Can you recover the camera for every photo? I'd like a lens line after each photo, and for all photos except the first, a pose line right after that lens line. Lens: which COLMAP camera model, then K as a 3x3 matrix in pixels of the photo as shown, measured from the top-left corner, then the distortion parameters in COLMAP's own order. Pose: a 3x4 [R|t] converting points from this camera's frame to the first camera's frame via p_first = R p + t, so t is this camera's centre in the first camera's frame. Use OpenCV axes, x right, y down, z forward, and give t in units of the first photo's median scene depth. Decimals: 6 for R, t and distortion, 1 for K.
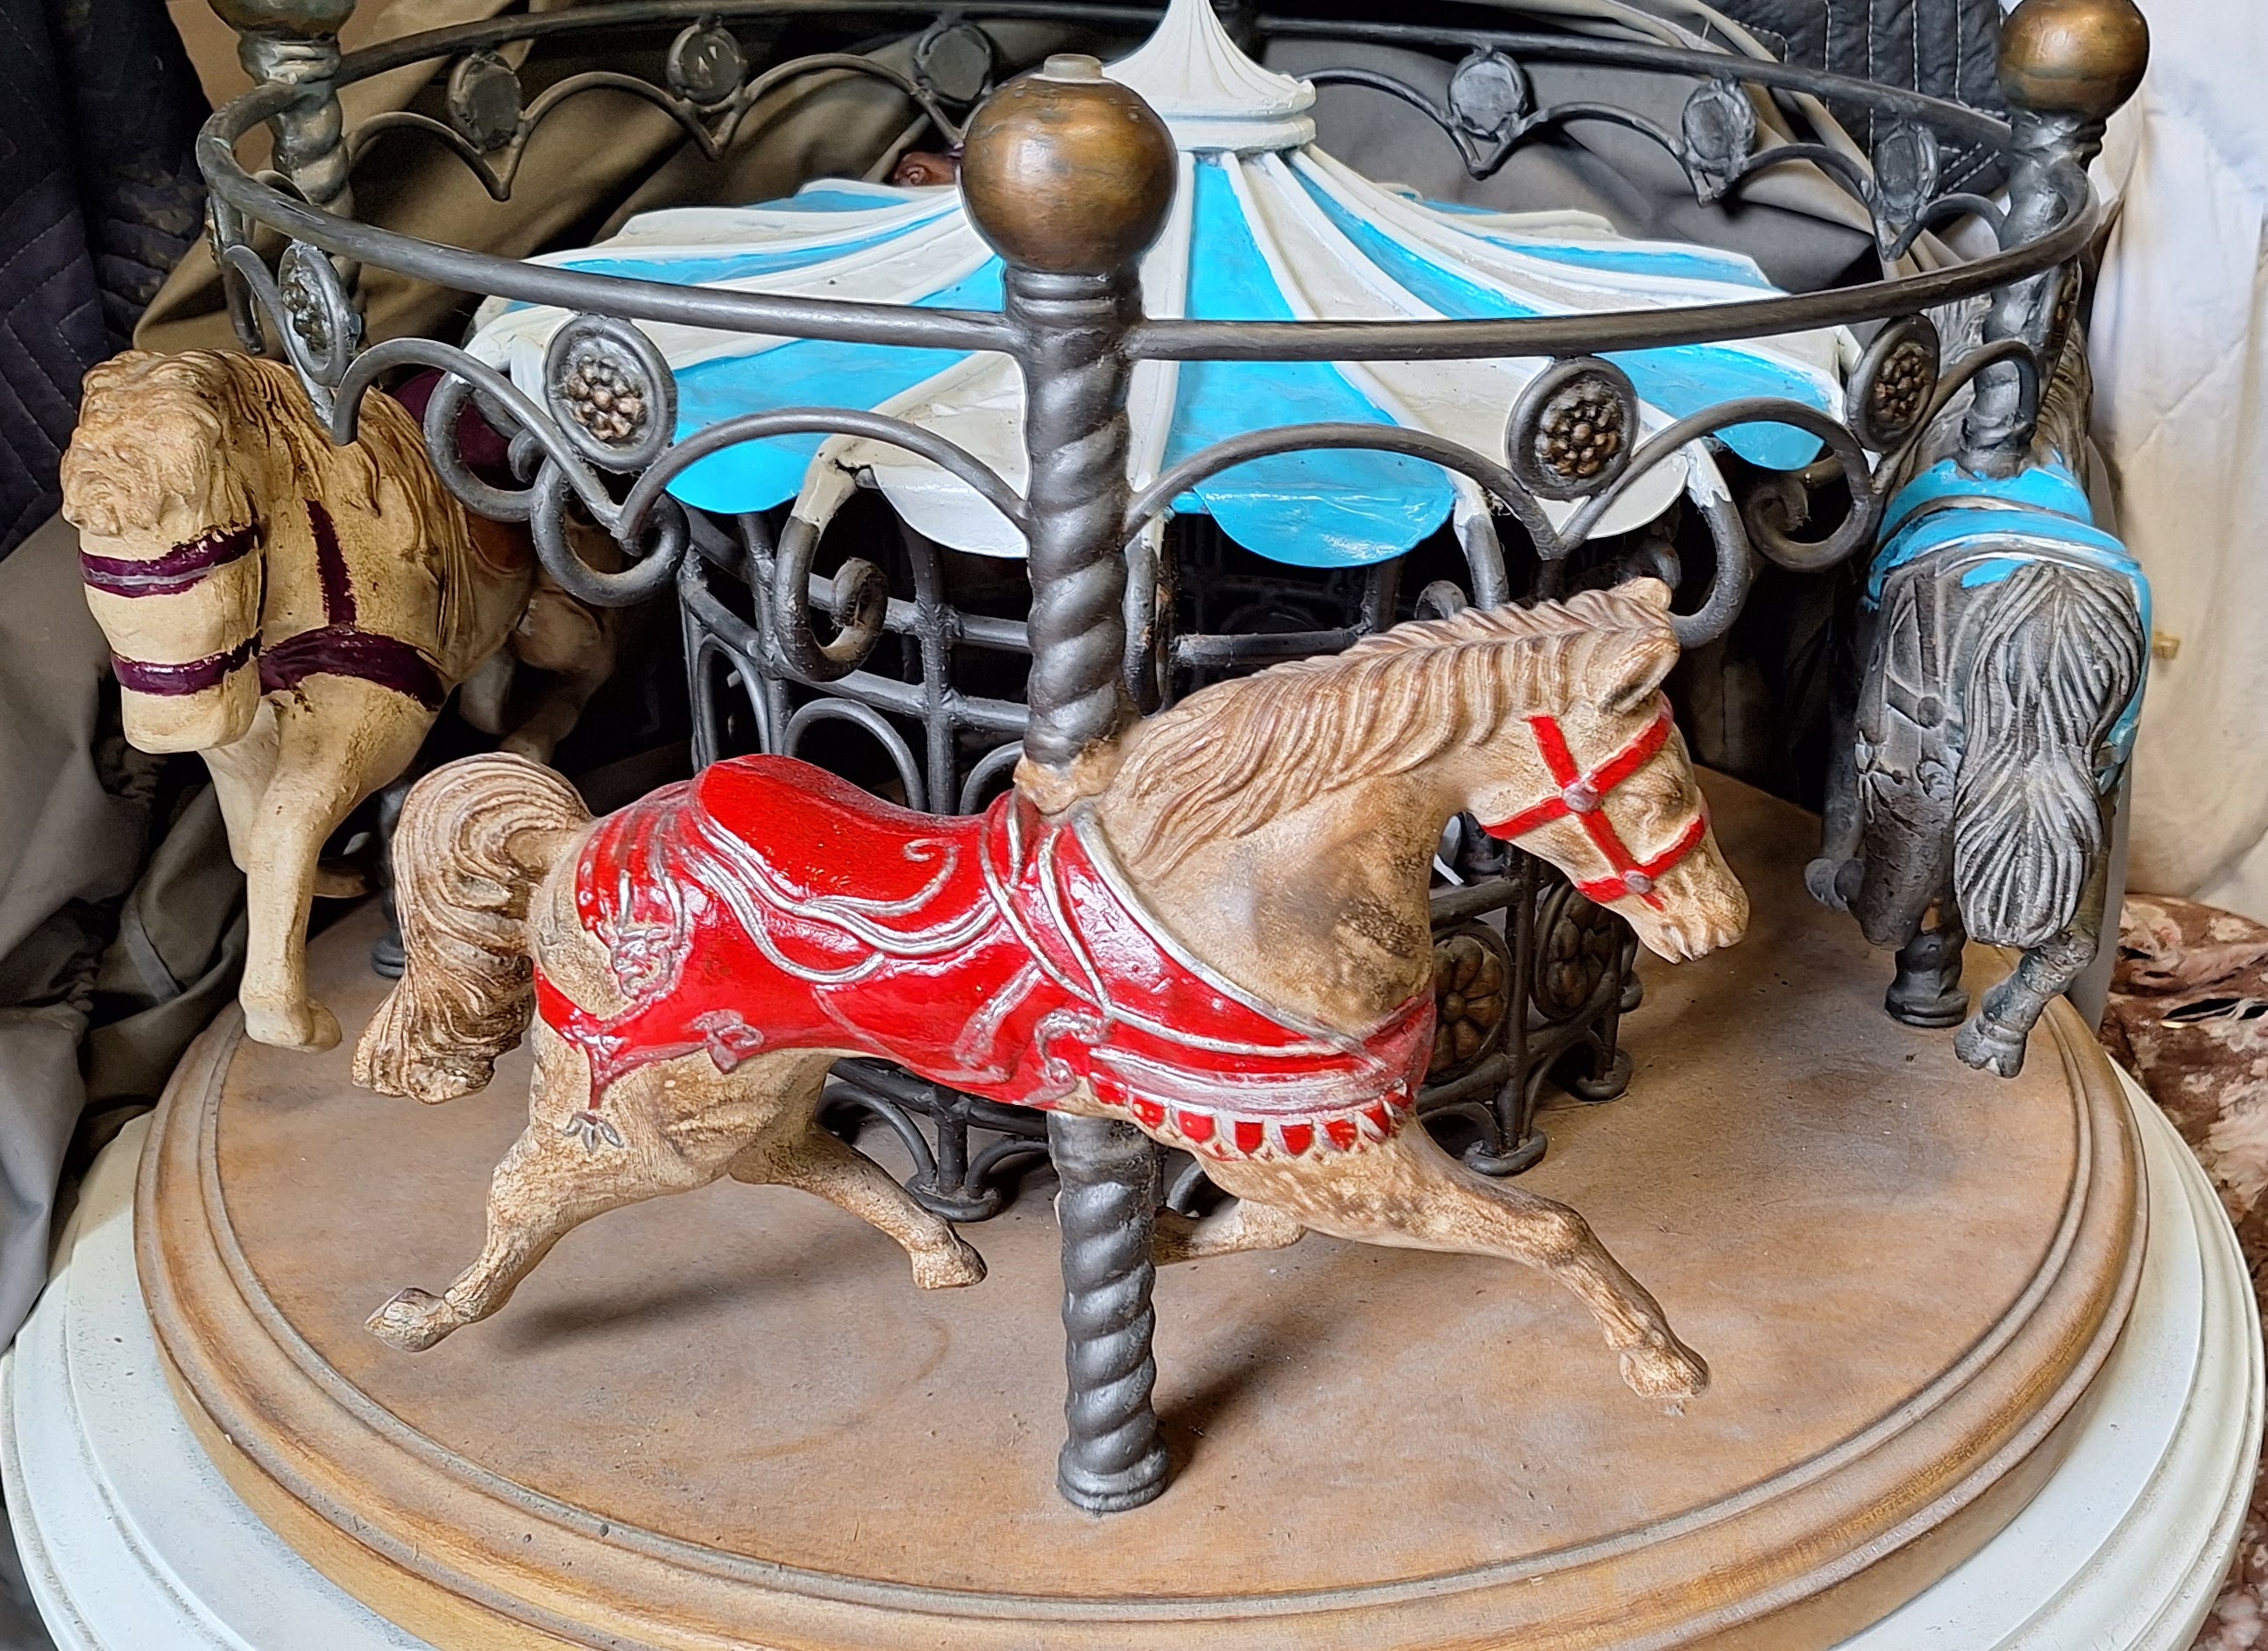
lens RADIAL K [[1482.0, 0, 1227.6], [0, 1482.0, 825.8], [0, 0, 1]] dist [0.073415, -0.061520]
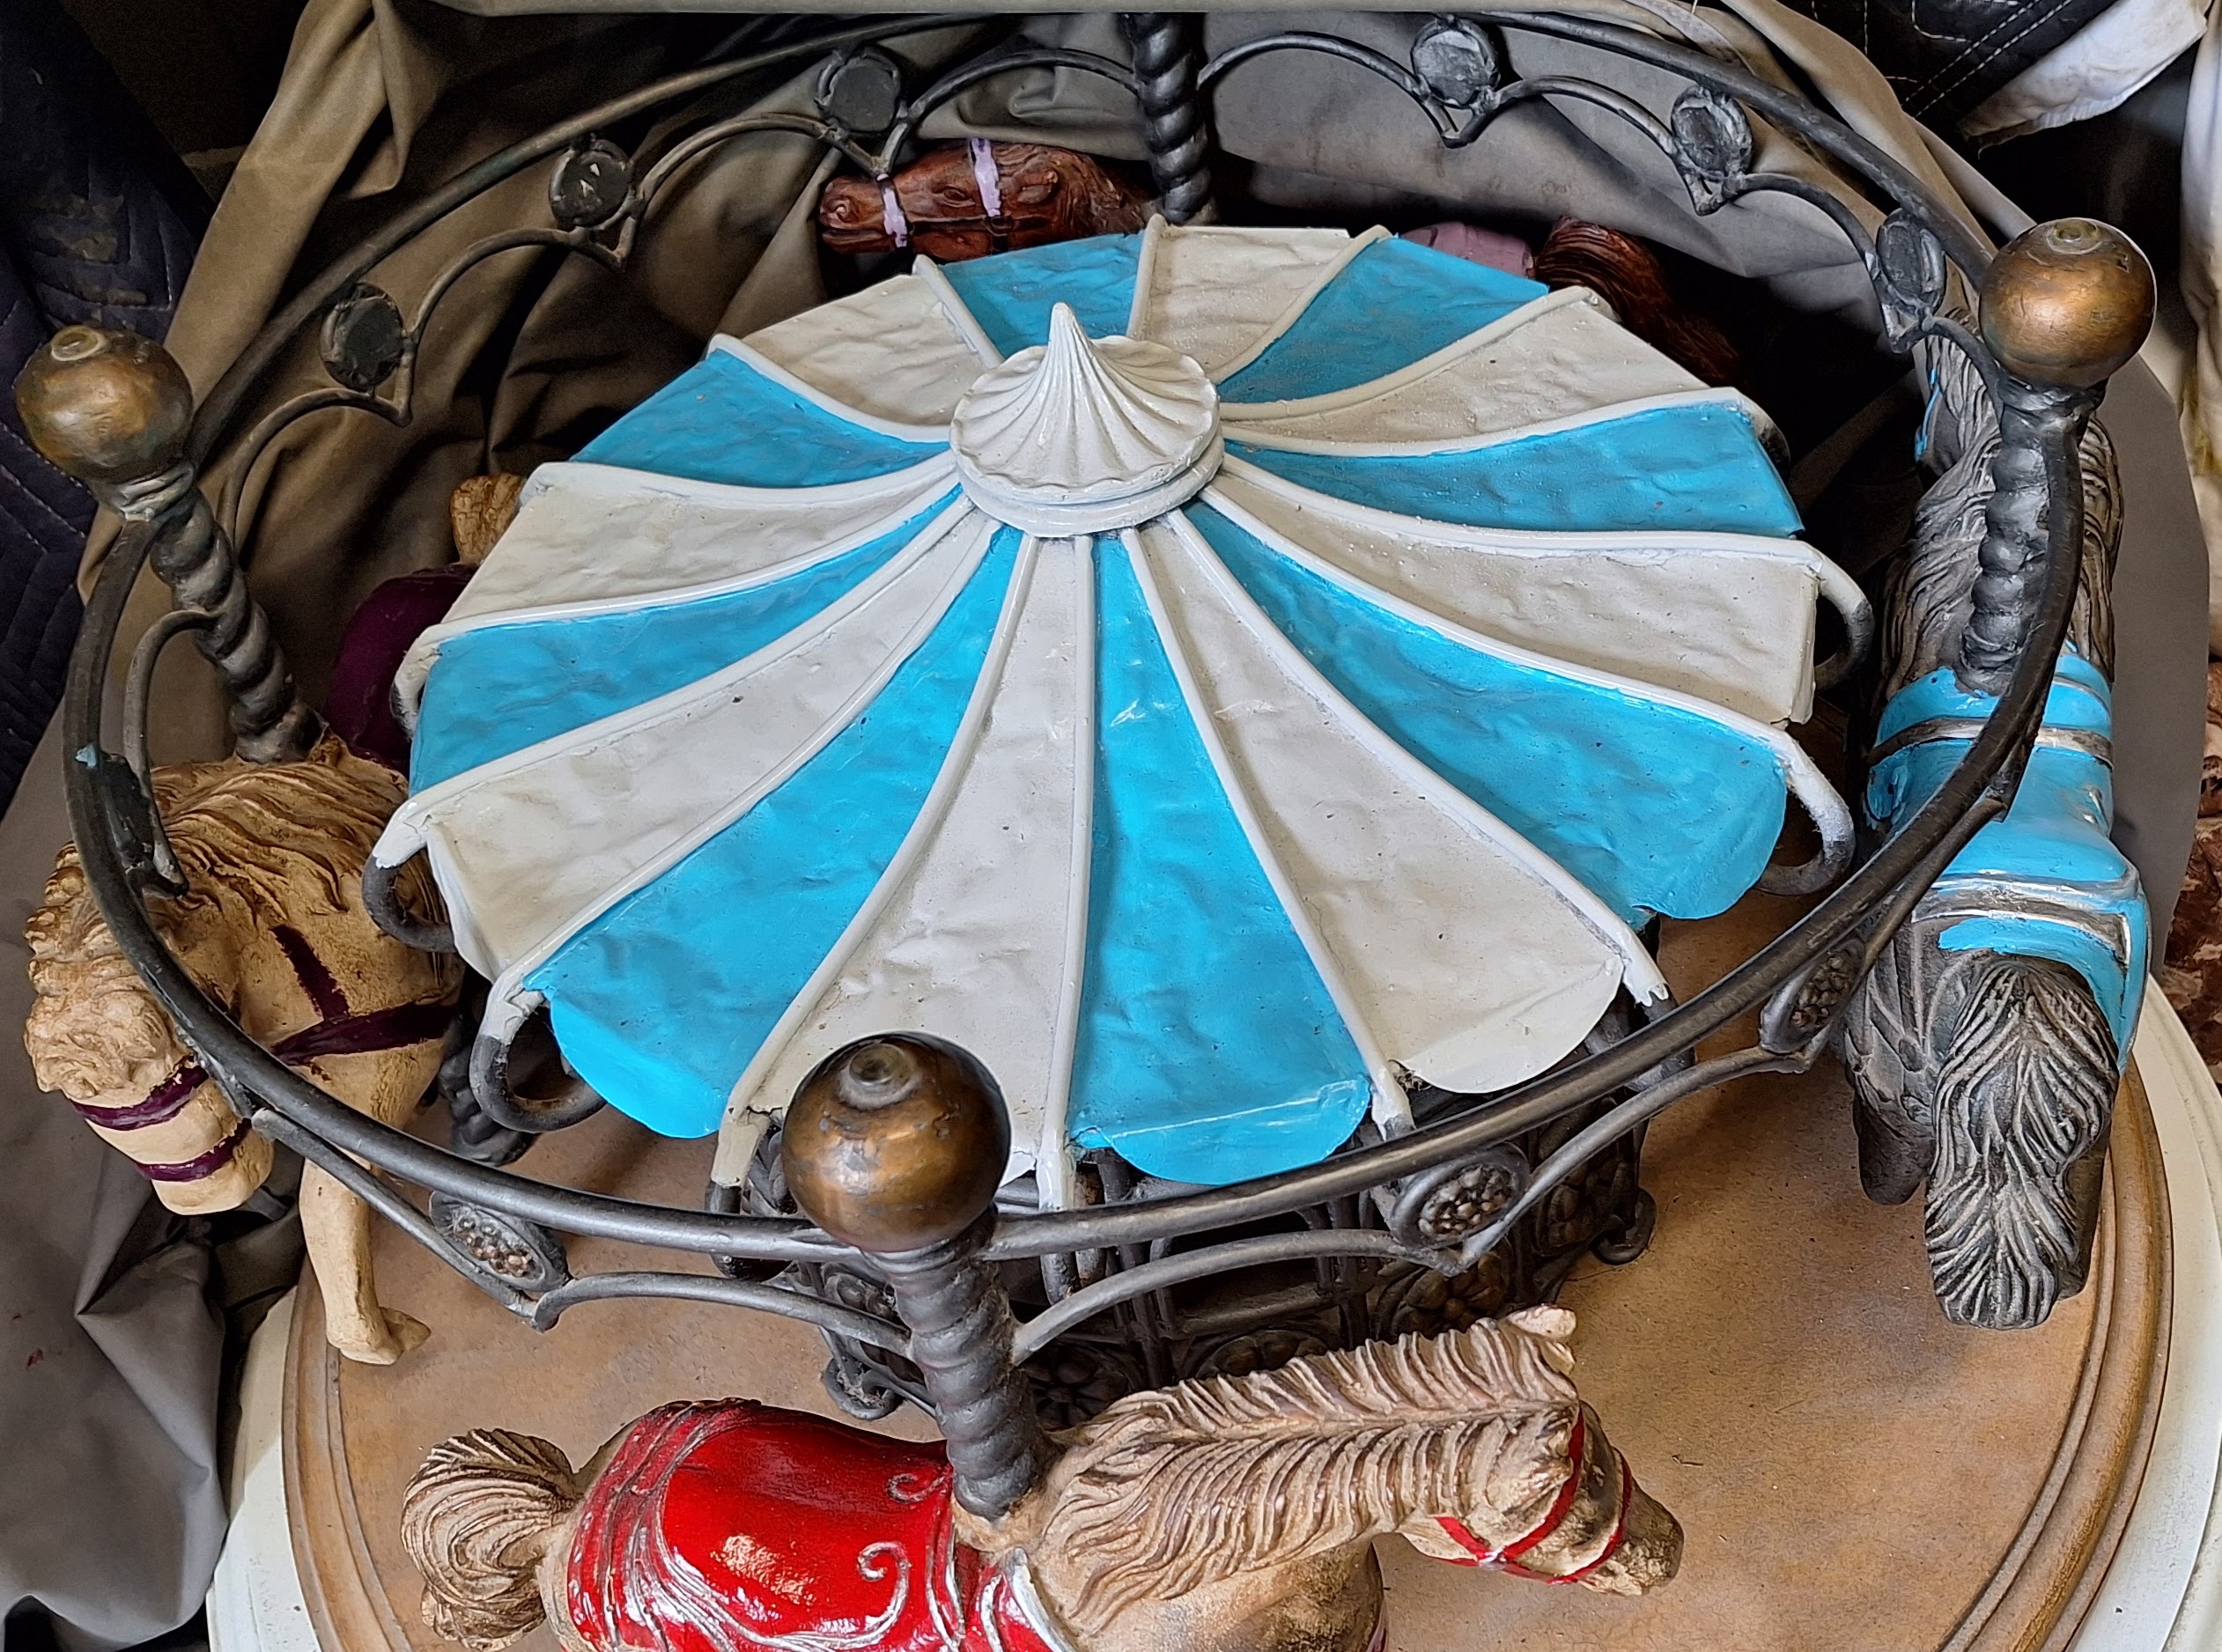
lens RADIAL K [[1497.1, 0, 1241.4], [0, 1497.1, 823.2], [0, 0, 1]] dist [0.067282, -0.053564]
pose [[0.992888, -0.099034, -0.066069, 0.132611], [0.110803, 0.971696, 0.208635, -0.533334], [0.043537, -0.214472, 0.975759, 0.065817]]
